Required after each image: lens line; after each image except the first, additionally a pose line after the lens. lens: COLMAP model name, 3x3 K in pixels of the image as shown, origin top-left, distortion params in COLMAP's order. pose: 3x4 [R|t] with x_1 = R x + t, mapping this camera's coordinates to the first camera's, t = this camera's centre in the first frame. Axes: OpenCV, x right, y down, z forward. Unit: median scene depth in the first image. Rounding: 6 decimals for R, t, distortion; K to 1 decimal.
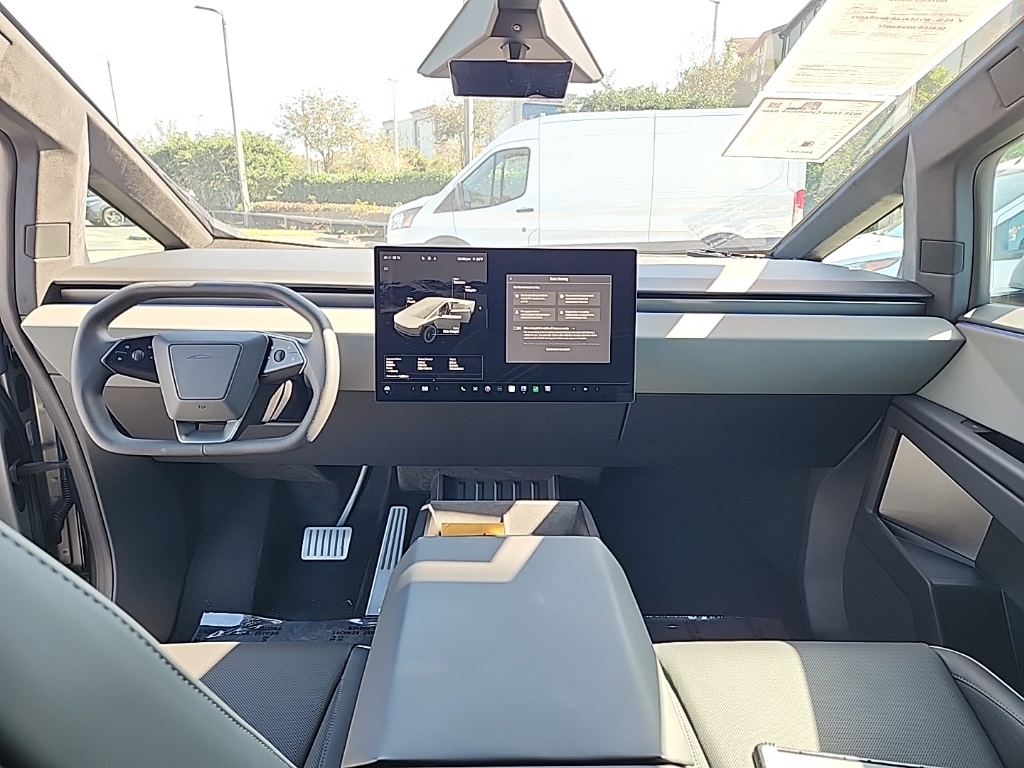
lens RADIAL K [[674.5, 0, 509.2], [0, 674.5, 404.0], [0, 0, 1]] dist [0.039681, -0.024750]
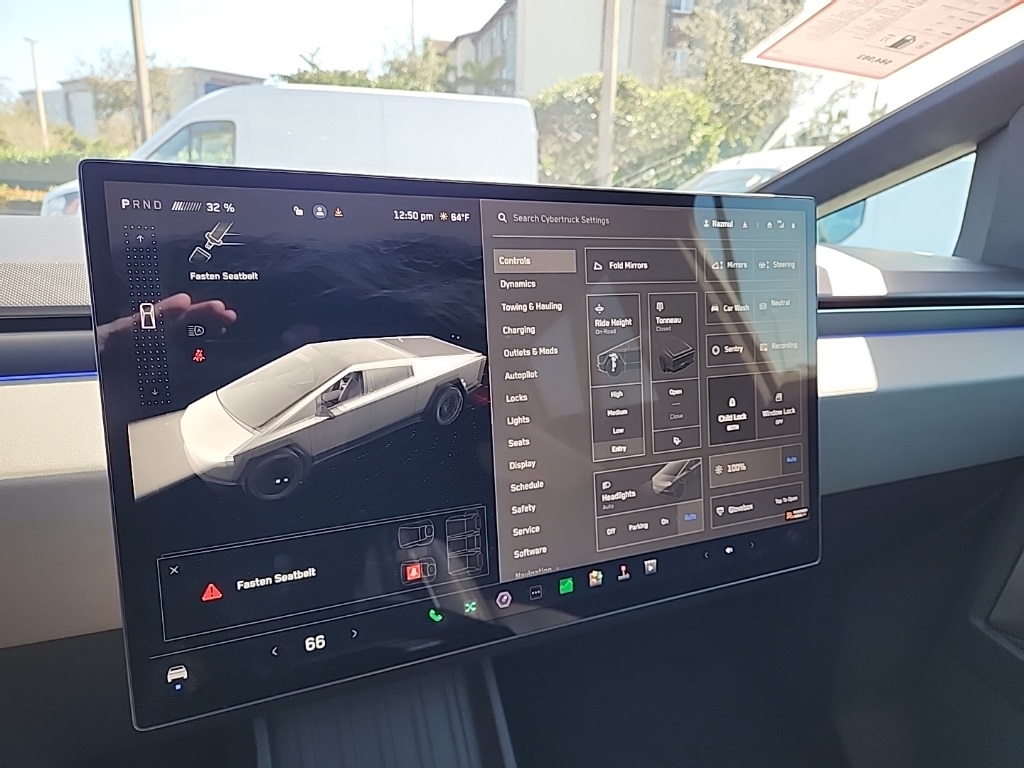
lens RADIAL K [[693.3, 0, 516.1], [0, 693.3, 403.5], [0, 0, 1]] dist [0.054658, -0.058408]
pose [[0.916540, -0.087793, 0.390188, -0.122388], [0.089793, 0.995874, 0.013152, -0.096741], [-0.389733, 0.022982, 0.920641, 0.521229]]
